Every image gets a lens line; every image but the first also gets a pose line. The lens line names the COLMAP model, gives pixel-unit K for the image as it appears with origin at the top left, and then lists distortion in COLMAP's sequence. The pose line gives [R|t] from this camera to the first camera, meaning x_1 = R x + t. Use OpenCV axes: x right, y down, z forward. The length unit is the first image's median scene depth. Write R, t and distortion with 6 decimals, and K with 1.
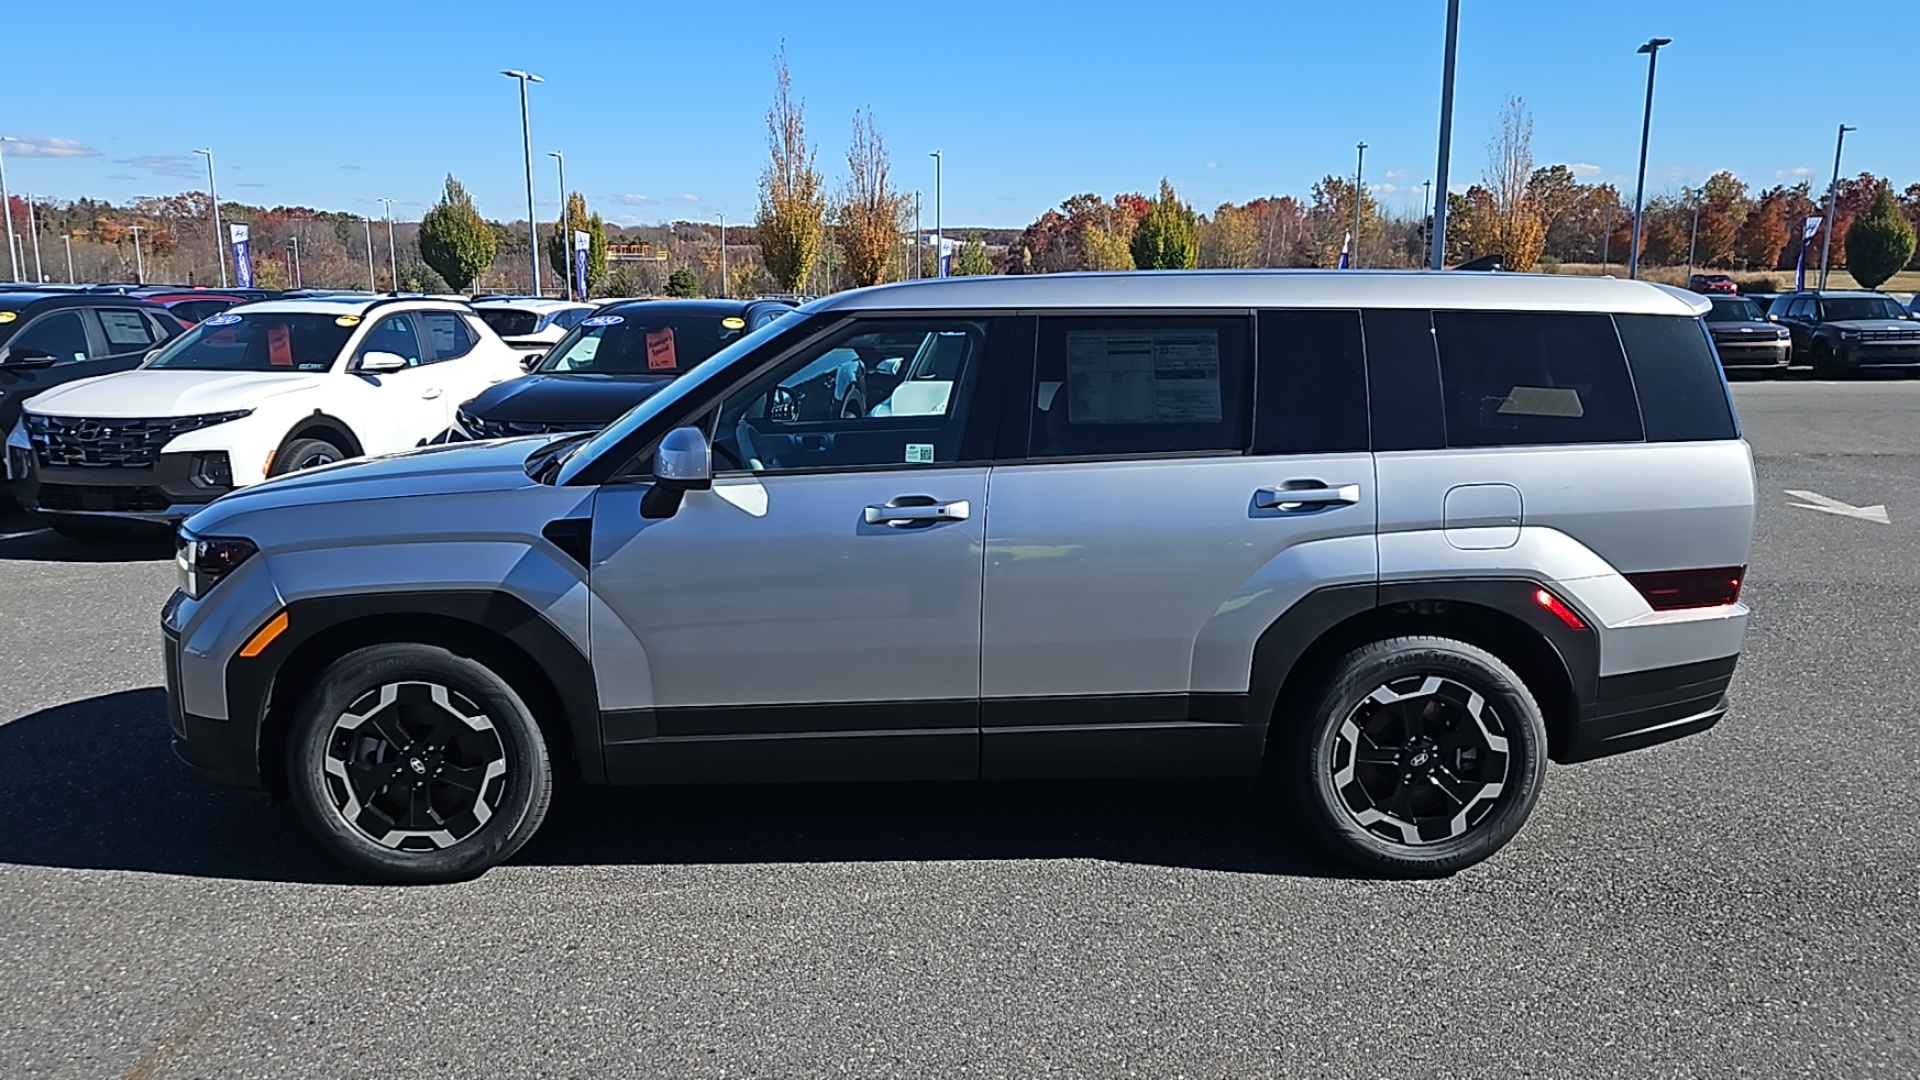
lens RADIAL K [[1438.6, 0, 960.0], [0, 1438.6, 540.0], [0, 0, 1]] dist [0.036660, -0.006440]
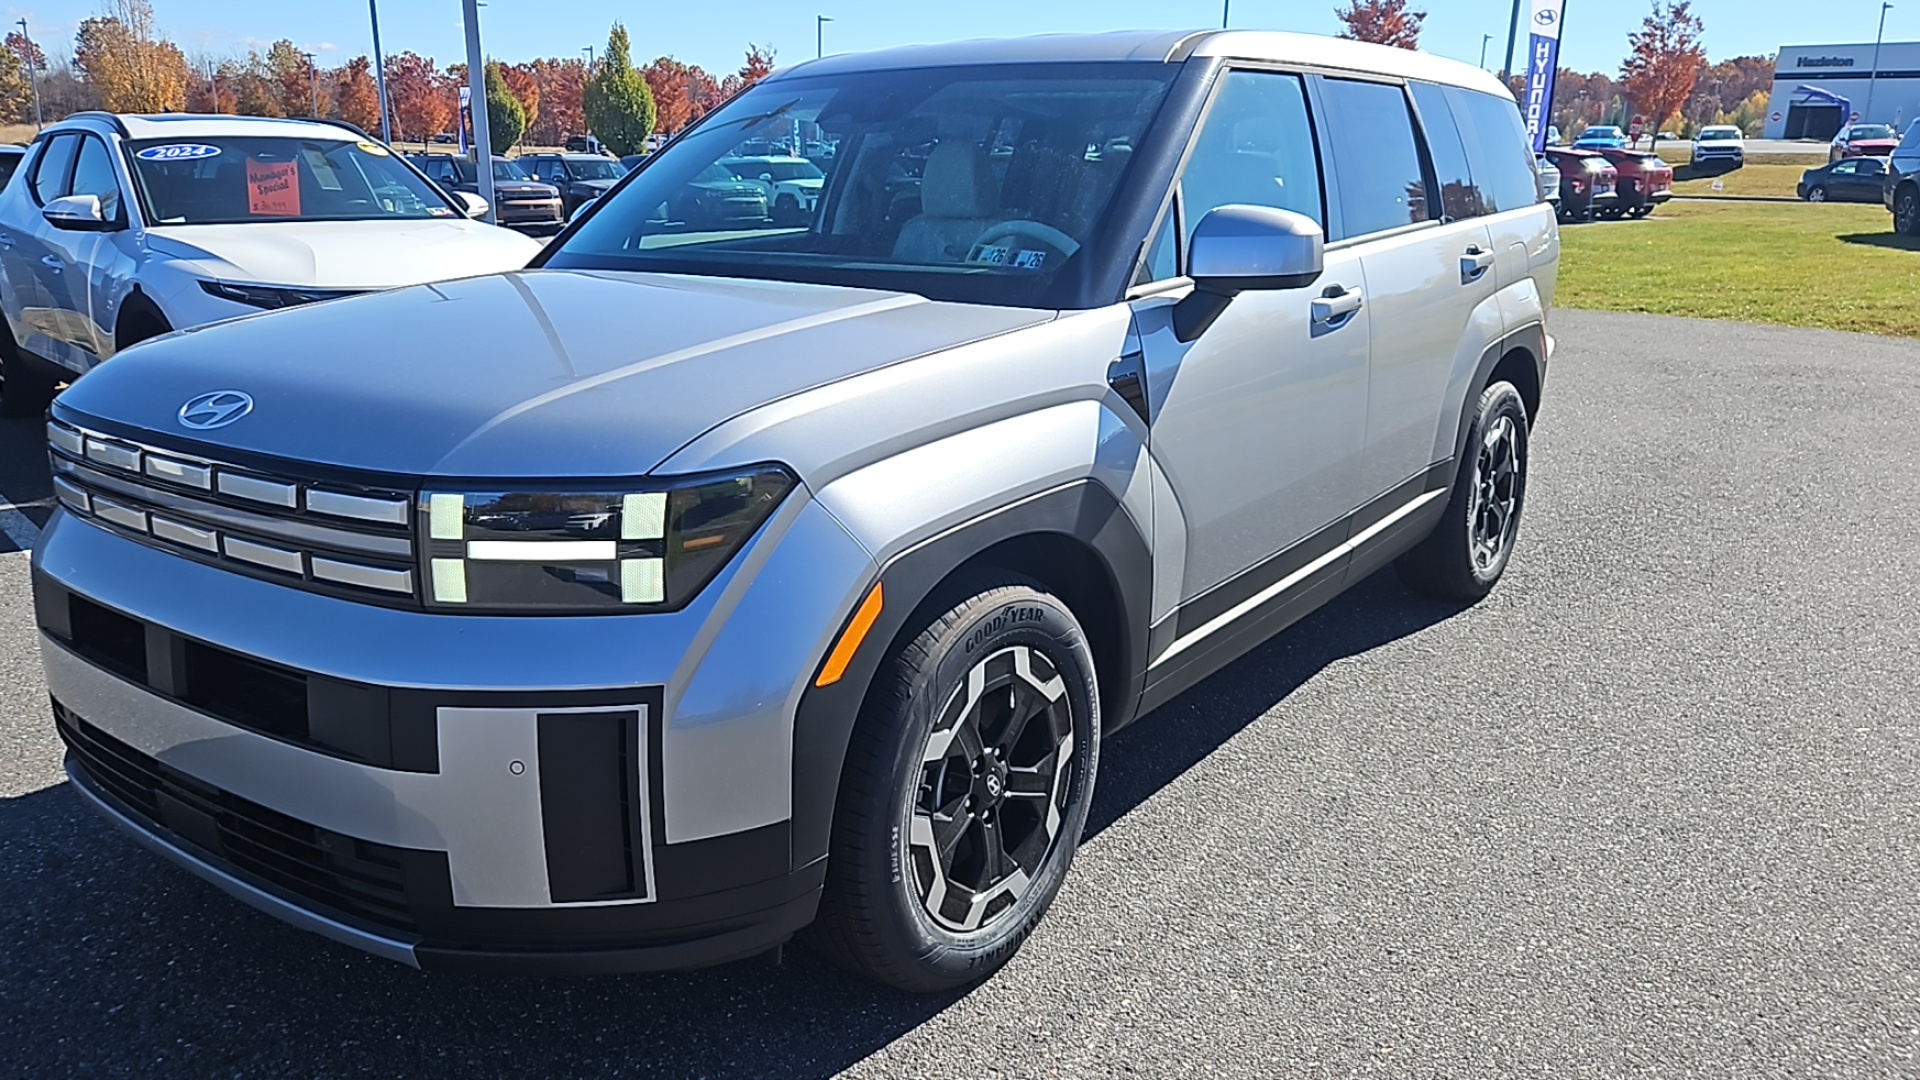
lens RADIAL K [[1438.6, 0, 960.0], [0, 1438.6, 540.0], [0, 0, 1]] dist [0.036660, -0.006440]
pose [[0.606680, -0.200460, 0.769256, -0.839449], [0.136152, 0.979587, 0.147893, -0.040155], [-0.783200, 0.015012, 0.621588, 0.628208]]
